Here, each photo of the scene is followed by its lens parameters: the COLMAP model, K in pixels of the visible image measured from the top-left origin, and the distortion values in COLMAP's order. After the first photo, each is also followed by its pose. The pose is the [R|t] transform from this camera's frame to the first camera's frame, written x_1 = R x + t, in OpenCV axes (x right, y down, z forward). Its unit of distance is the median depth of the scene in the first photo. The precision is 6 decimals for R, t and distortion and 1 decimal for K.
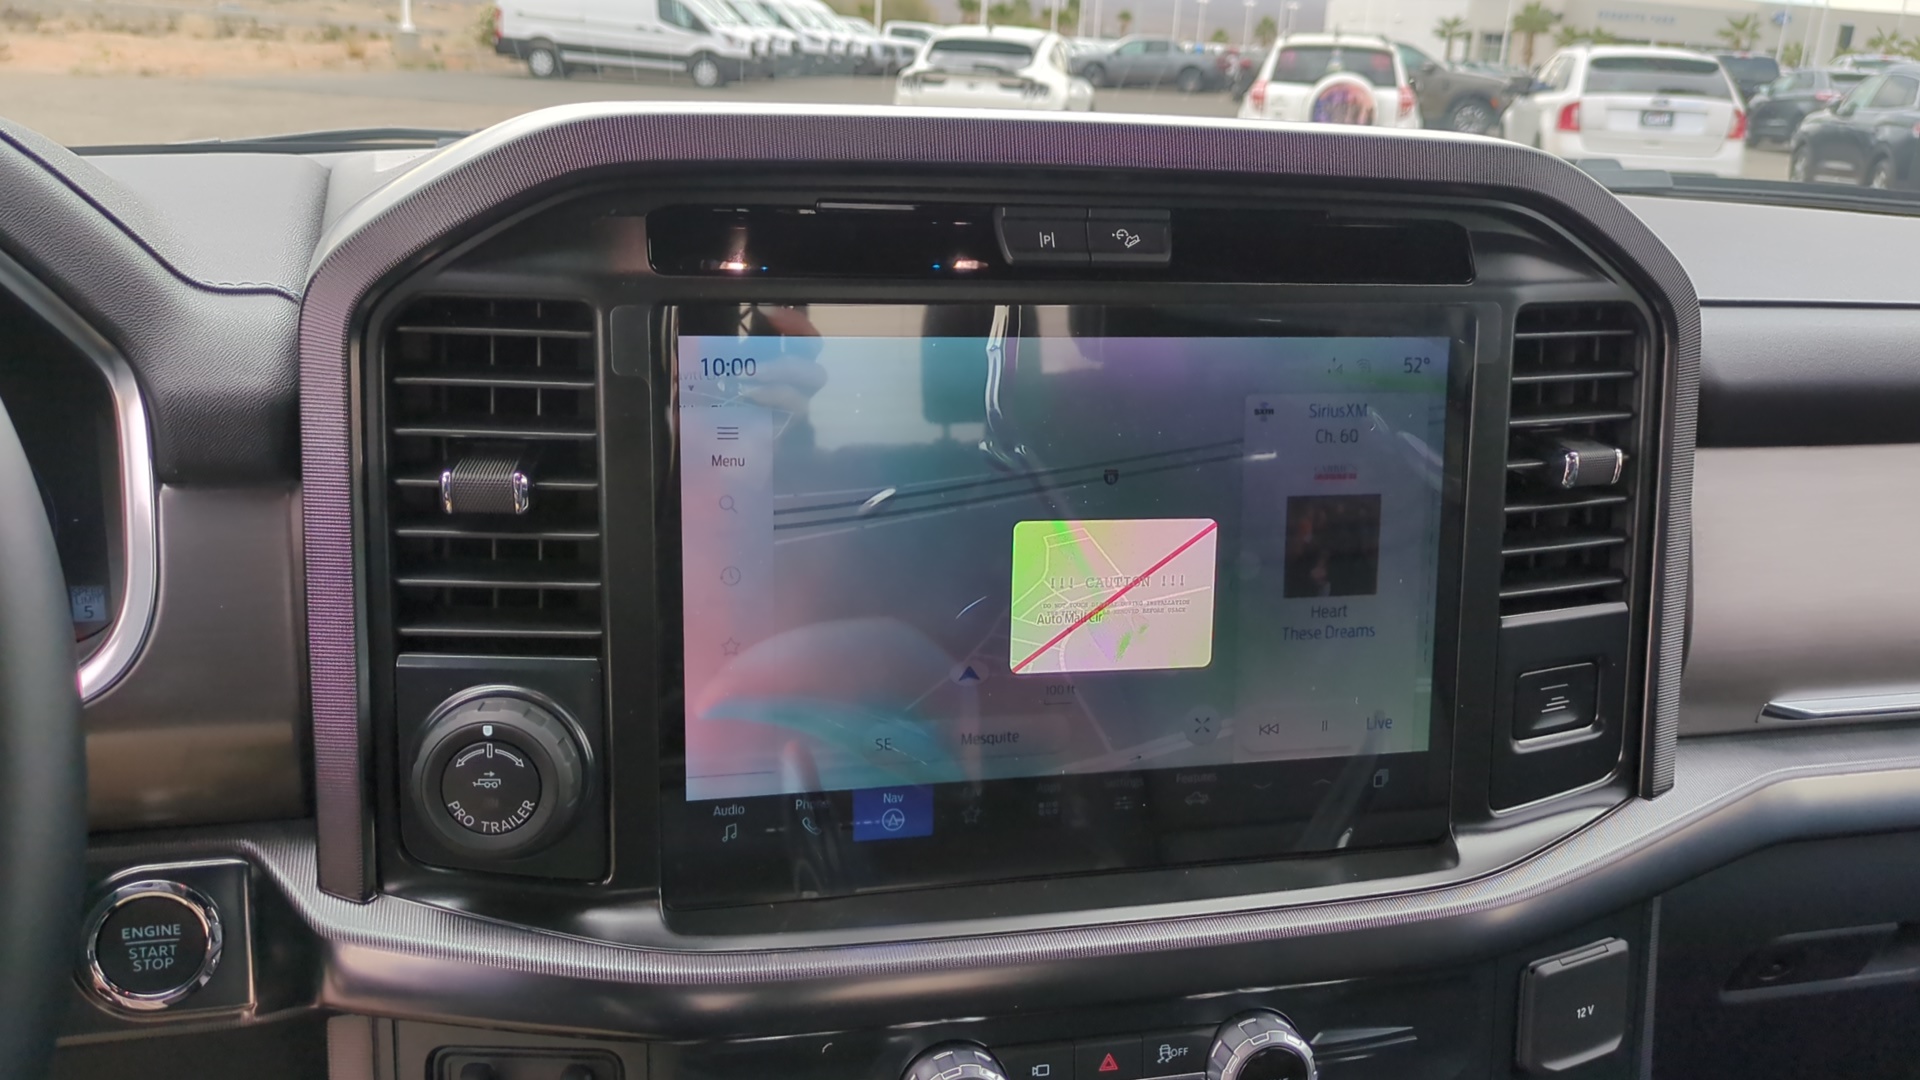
lens RADIAL K [[1641.2, 0, 969.3], [0, 1641.2, 544.3], [0, 0, 1]] dist [0.087879, -0.109425]
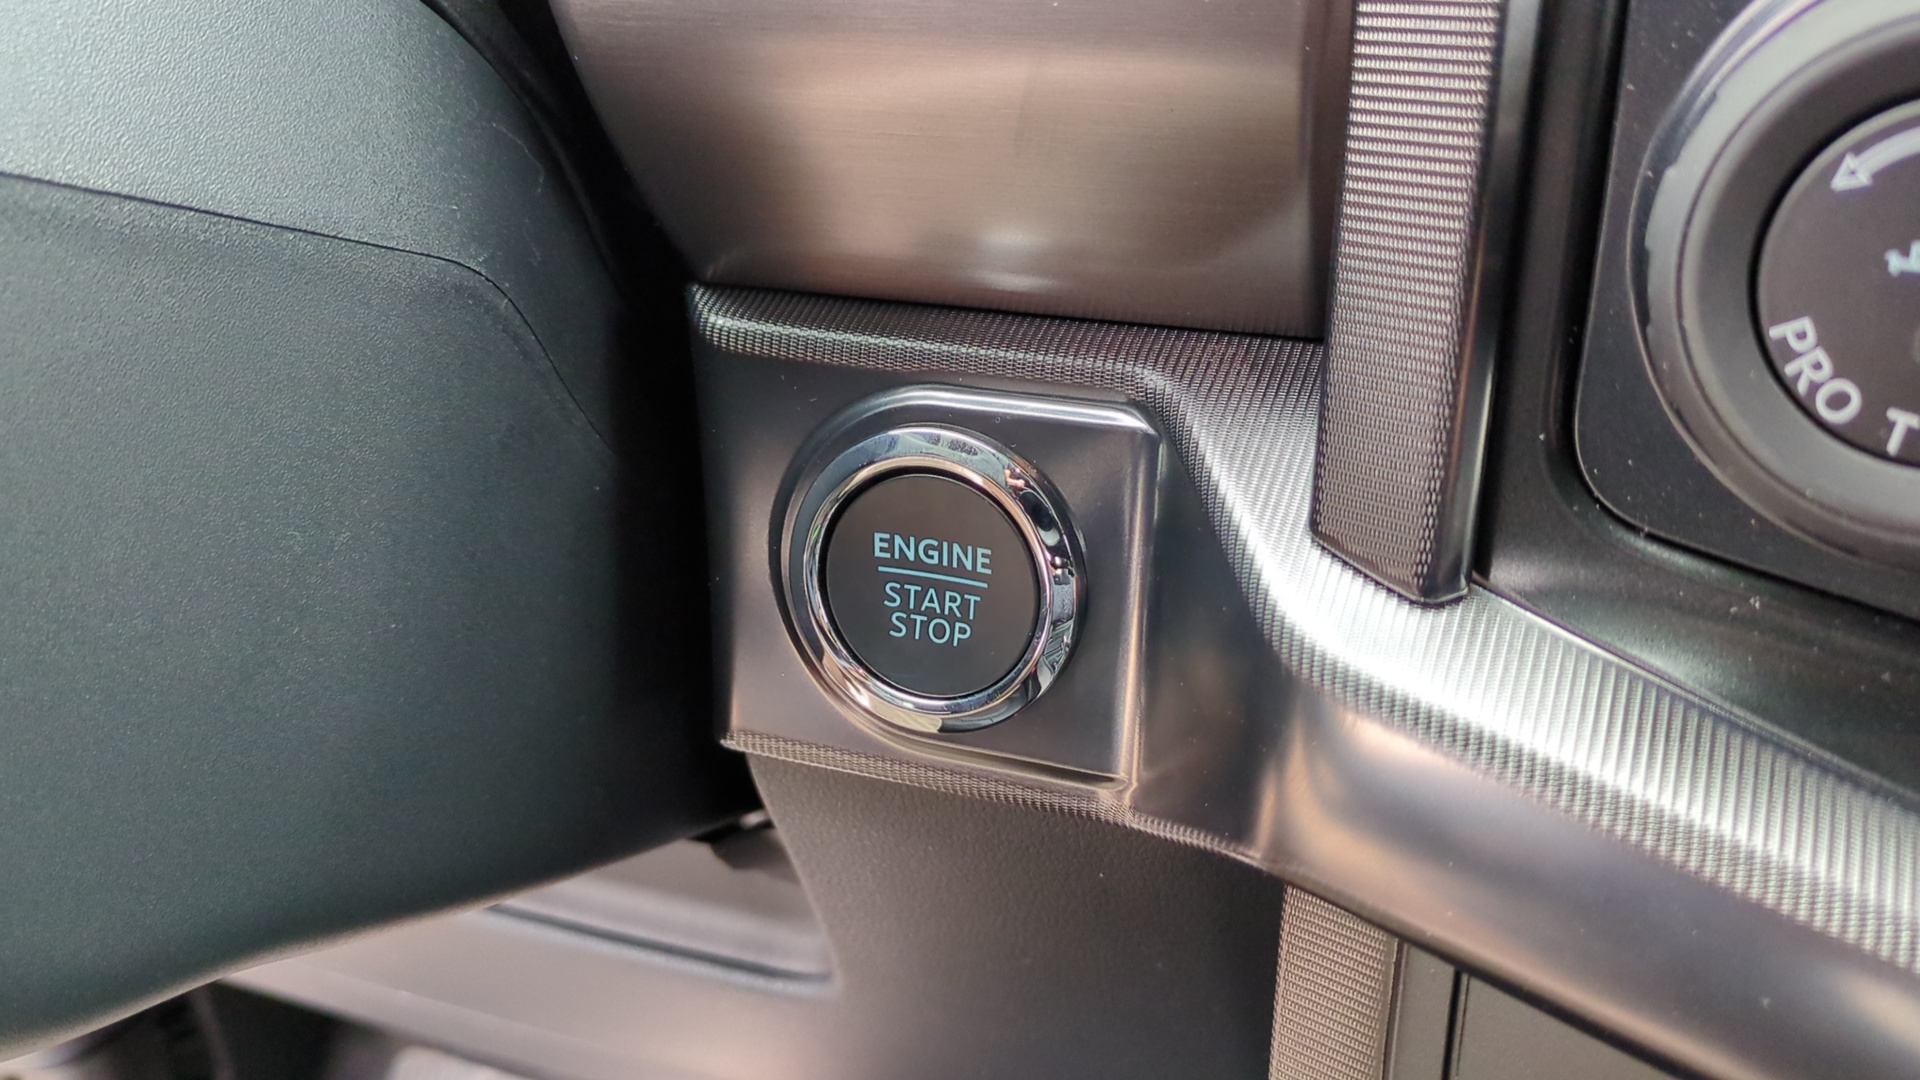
lens RADIAL K [[1641.2, 0, 969.3], [0, 1641.2, 544.3], [0, 0, 1]] dist [0.087879, -0.109425]
pose [[0.786973, 0.203192, -0.582569, -0.246166], [-0.097343, 0.973280, 0.207969, 0.144483], [0.609260, -0.106957, 0.785724, 0.685471]]
